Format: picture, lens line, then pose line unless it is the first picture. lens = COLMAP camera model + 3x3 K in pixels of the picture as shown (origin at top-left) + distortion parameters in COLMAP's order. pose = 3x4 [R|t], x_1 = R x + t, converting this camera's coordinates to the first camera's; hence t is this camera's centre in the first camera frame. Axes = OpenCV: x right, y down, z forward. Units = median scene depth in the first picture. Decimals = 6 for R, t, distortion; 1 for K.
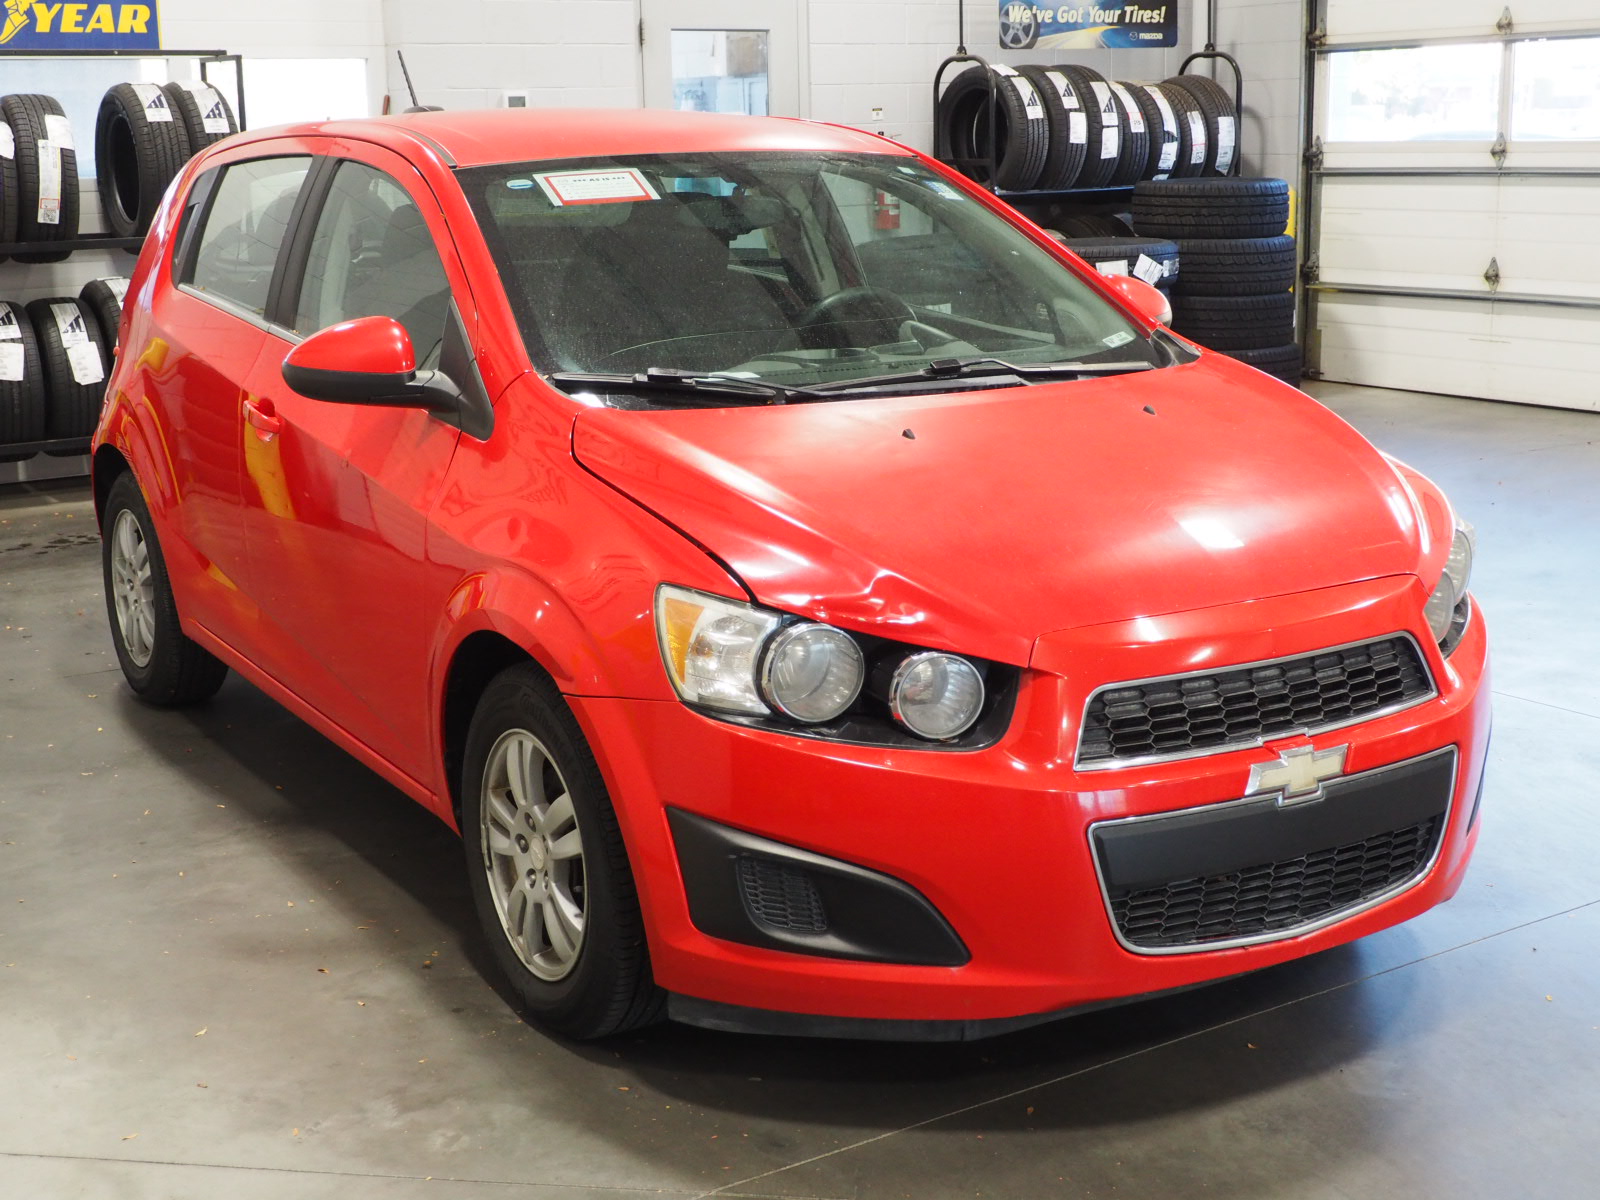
lens RADIAL K [[1688.3, 0, 800.0], [0, 1688.3, 600.0], [0, 0, 1]] dist [-0.011916, -0.017123]
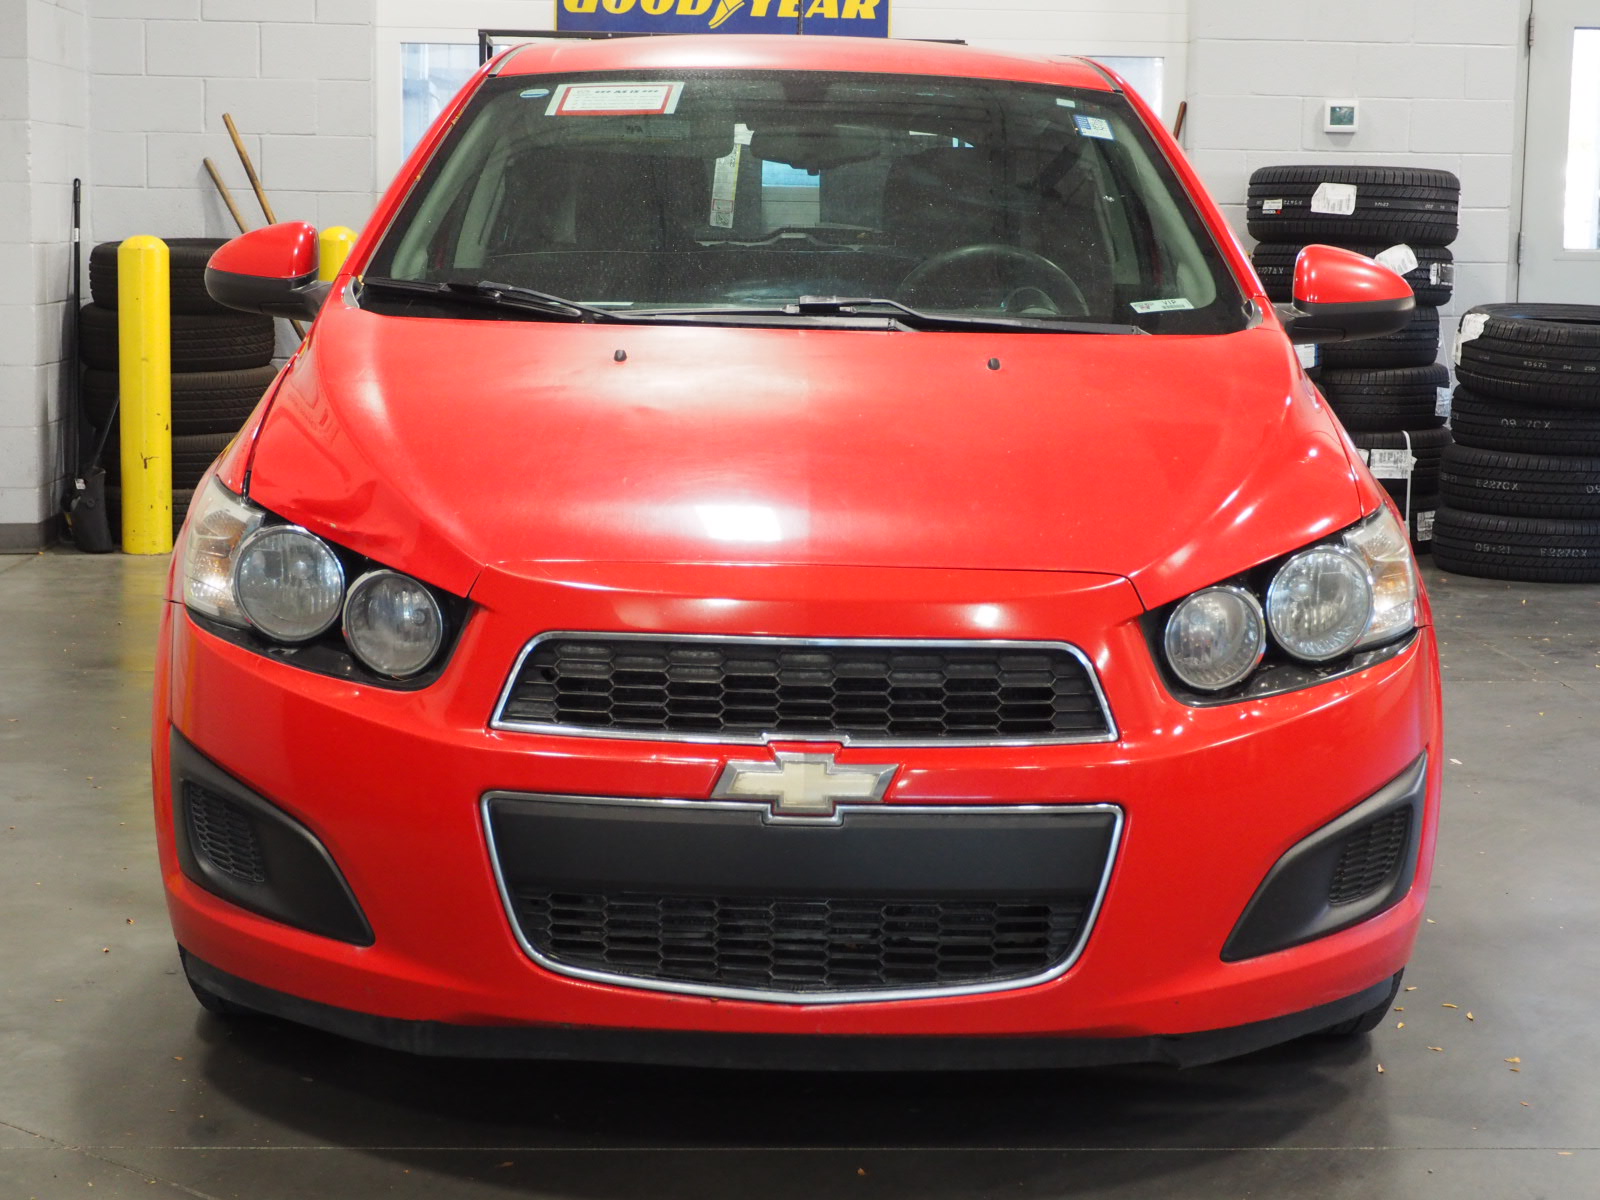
lens RADIAL K [[2140.6, 0, 800.0], [0, 2140.6, 600.0], [0, 0, 1]] dist [-0.035857, -0.025113]
pose [[0.909348, 0.109947, -0.401245, 0.677719], [-0.136004, 0.990019, -0.036946, 0.054787], [0.393178, 0.088168, 0.915225, 0.095360]]
